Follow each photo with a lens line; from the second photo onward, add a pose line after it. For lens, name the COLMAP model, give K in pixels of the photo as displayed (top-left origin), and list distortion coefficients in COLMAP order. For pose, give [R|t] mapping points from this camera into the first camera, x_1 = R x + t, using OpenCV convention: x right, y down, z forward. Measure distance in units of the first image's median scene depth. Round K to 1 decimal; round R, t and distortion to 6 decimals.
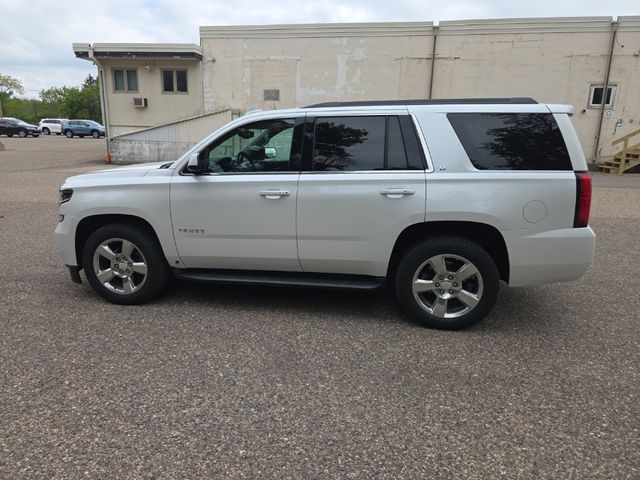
lens RADIAL K [[428.0, 0, 313.9], [0, 428.0, 226.7], [0, 0, 1]] dist [0.076668, -0.060471]
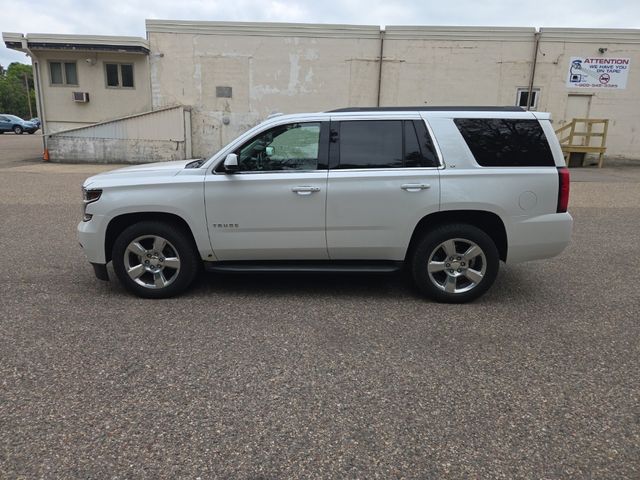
lens RADIAL K [[428.0, 0, 317.4], [0, 428.0, 224.9], [0, 0, 1]] dist [0.076668, -0.060471]
pose [[0.988330, -0.028904, 0.149559, -0.052214], [0.028362, 0.999581, 0.005753, 0.001927], [-0.149662, -0.001444, 0.988736, -0.022626]]
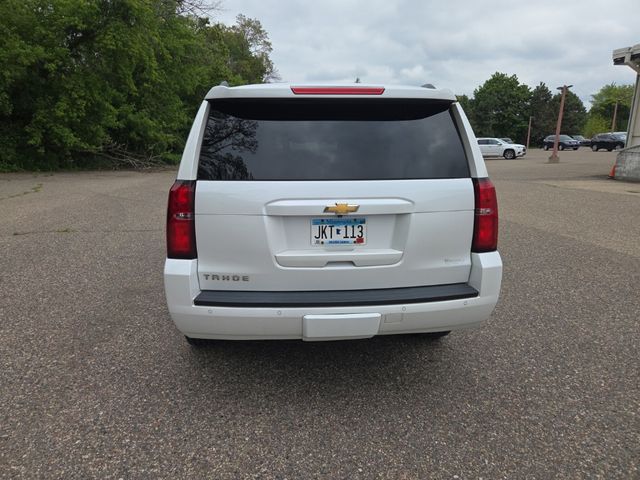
lens RADIAL K [[428.0, 0, 314.8], [0, 428.0, 231.0], [0, 0, 1]] dist [0.076668, -0.060471]
pose [[0.281754, 0.179964, -0.942458, 0.276270], [-0.203167, 0.971170, 0.124709, -0.036613], [0.937730, 0.156339, 0.310194, 0.205046]]
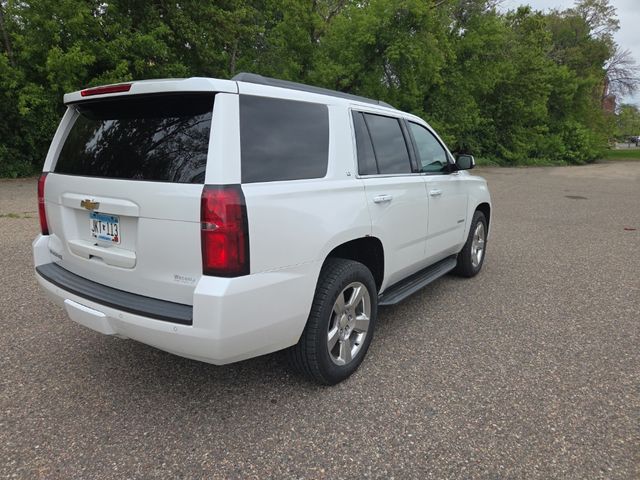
lens RADIAL K [[428.0, 0, 314.8], [0, 428.0, 237.8], [0, 0, 1]] dist [0.076668, -0.060471]
pose [[-0.416467, 0.178954, -0.891364, 0.246795], [-0.198208, 0.938980, 0.281122, -0.073496], [0.887282, 0.293754, -0.355584, 0.376843]]
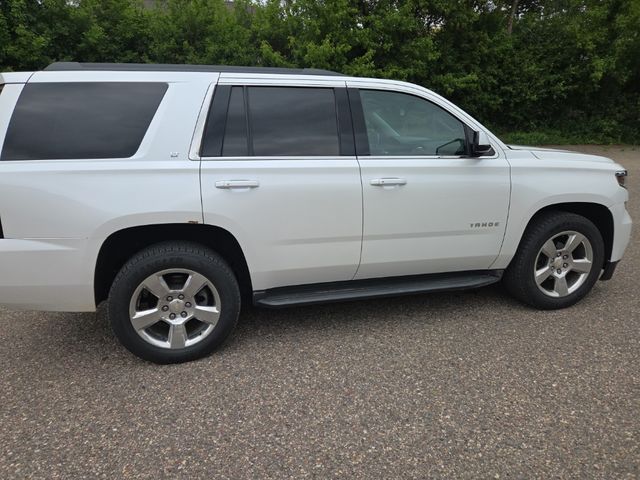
lens RADIAL K [[427.6, 0, 312.2], [0, 427.6, 236.6], [0, 0, 1]] dist [0.077735, -0.060613]
pose [[-0.902627, 0.122063, -0.412753, 0.109741], [-0.073825, 0.900831, 0.427848, -0.097848], [0.424045, 0.416659, -0.804103, 0.486375]]
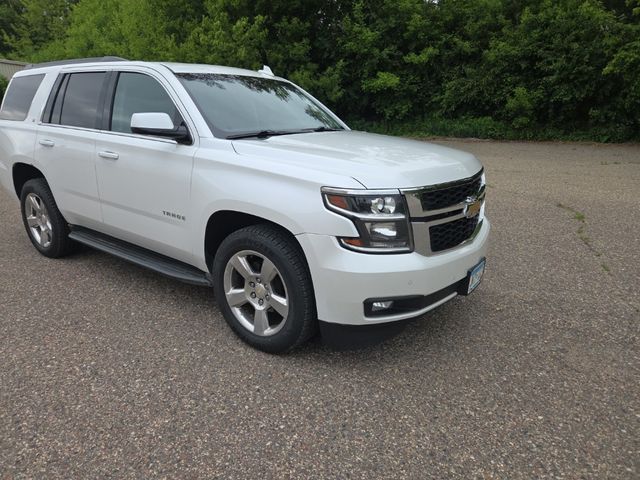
lens RADIAL K [[427.6, 0, 309.0], [0, 427.6, 231.9], [0, 0, 1]] dist [0.077735, -0.060613]
pose [[-0.896637, -0.127082, 0.424138, -0.175066], [0.086385, 0.889307, 0.449078, -0.095261], [-0.434258, 0.439299, -0.786407, 0.481289]]
